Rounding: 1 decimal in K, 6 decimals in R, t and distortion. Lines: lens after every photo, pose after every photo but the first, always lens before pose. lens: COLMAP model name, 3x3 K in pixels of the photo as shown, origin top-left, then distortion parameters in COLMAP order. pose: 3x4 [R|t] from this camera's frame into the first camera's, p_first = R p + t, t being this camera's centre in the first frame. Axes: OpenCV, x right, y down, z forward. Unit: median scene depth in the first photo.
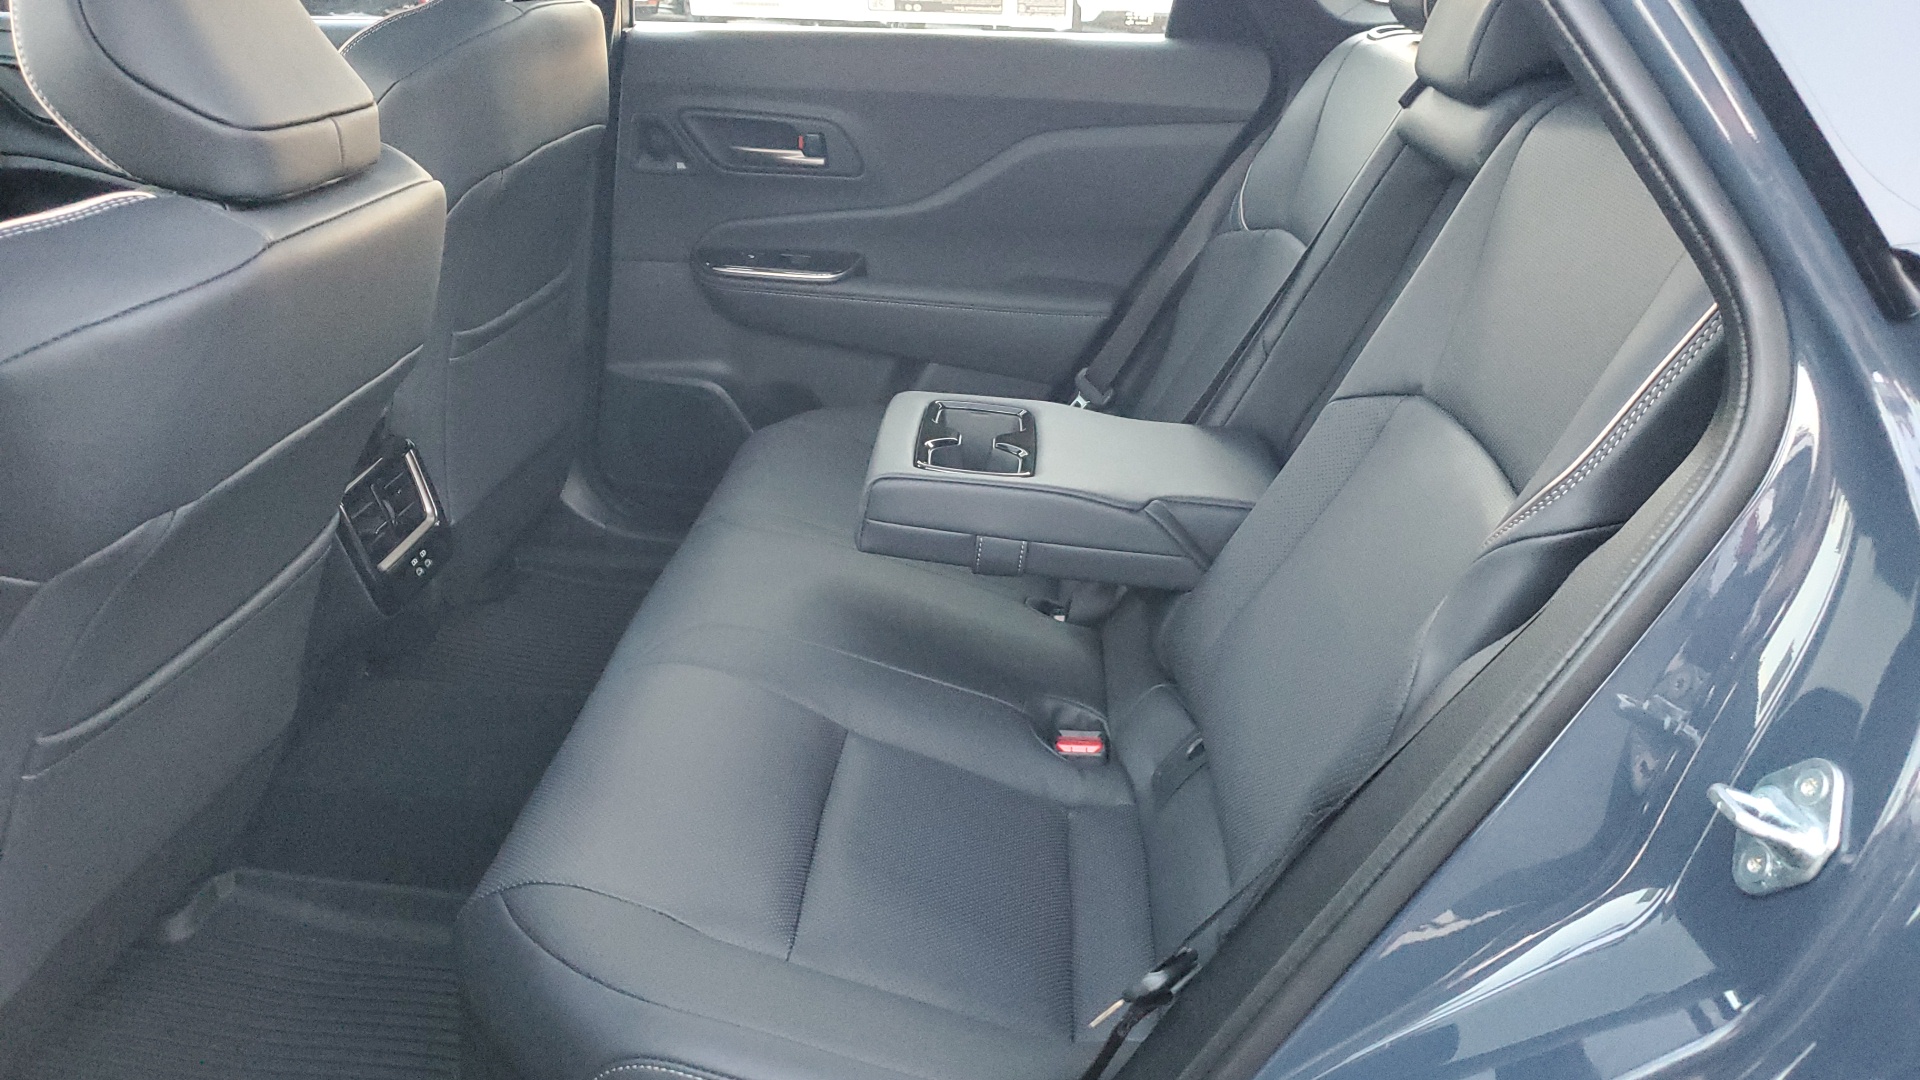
lens RADIAL K [[1548.2, 0, 970.0], [0, 1548.2, 537.2], [0, 0, 1]] dist [0.128511, -0.186343]
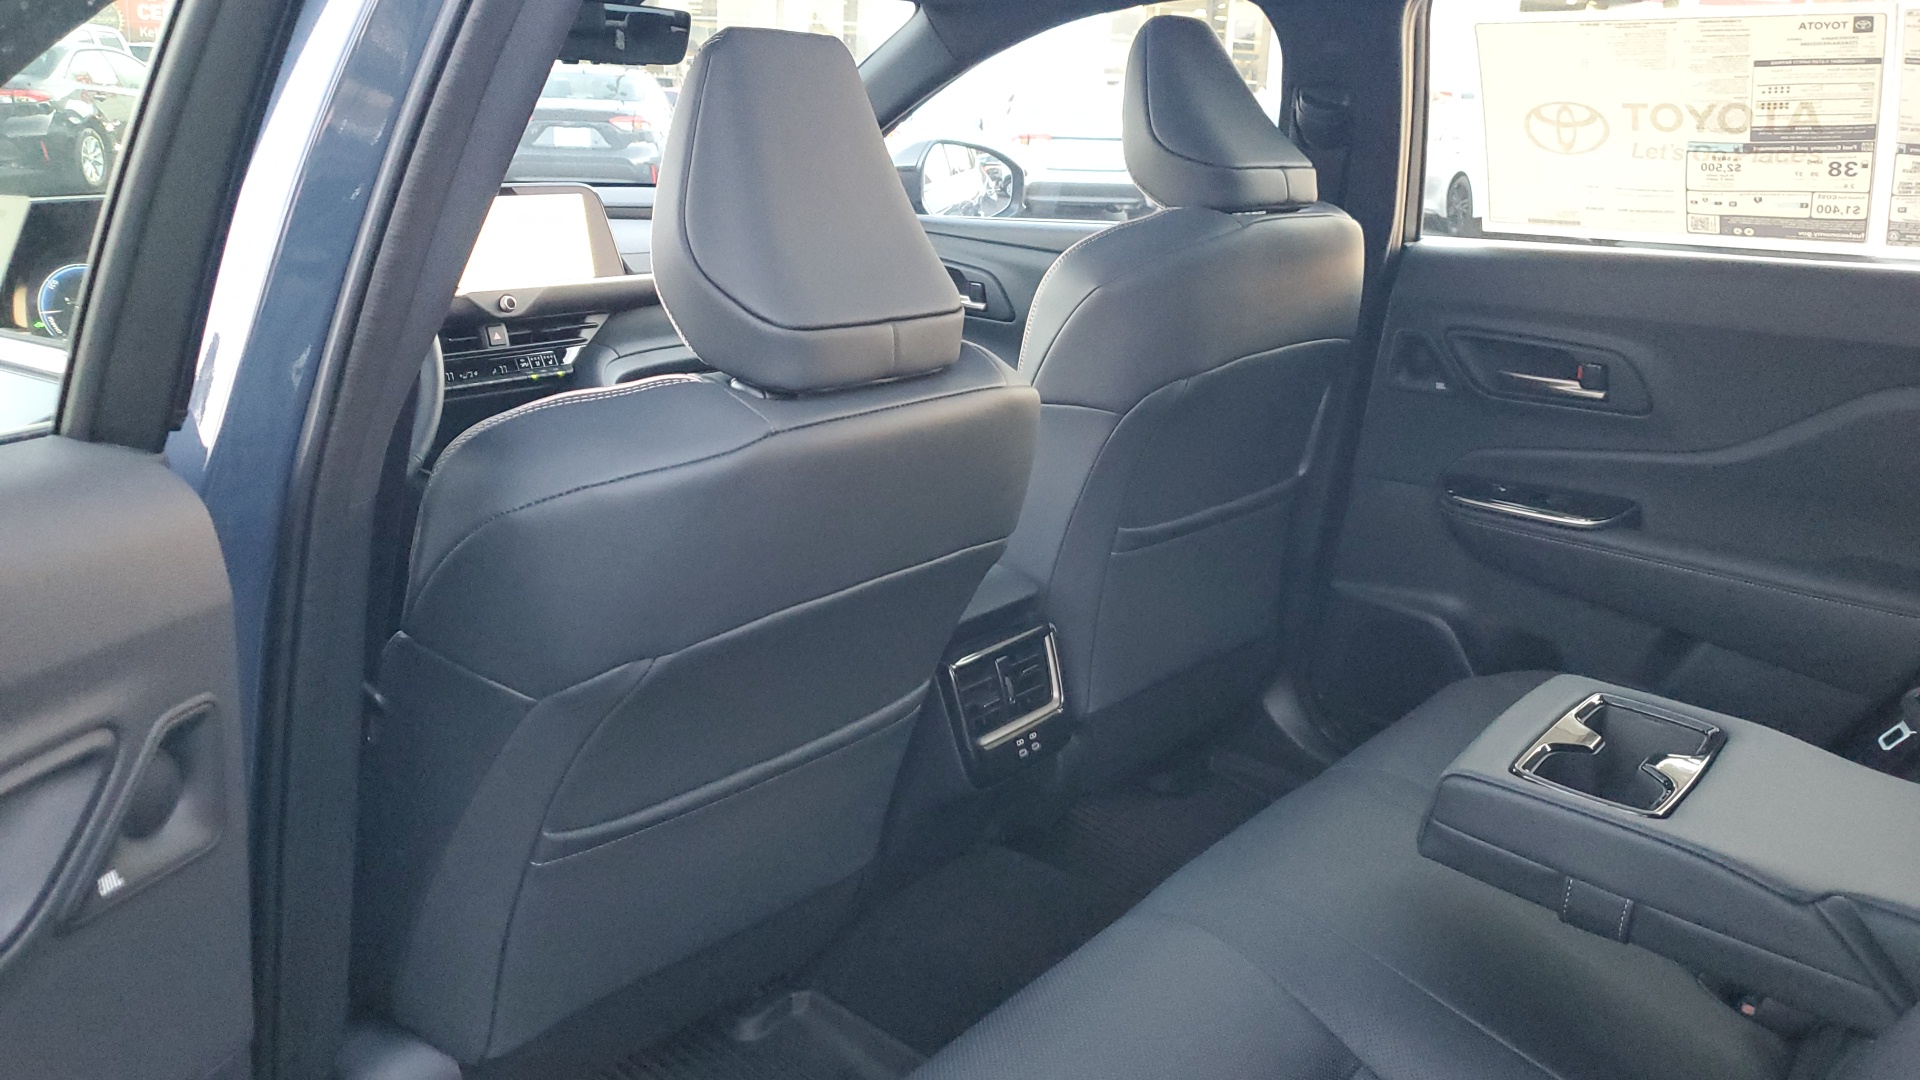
lens RADIAL K [[1548.2, 0, 970.0], [0, 1548.2, 537.2], [0, 0, 1]] dist [0.128511, -0.186343]
pose [[0.815244, 0.152899, -0.558569, 0.150608], [-0.217769, 0.974665, -0.051041, -0.052106], [0.536613, 0.163250, 0.827886, 0.118889]]
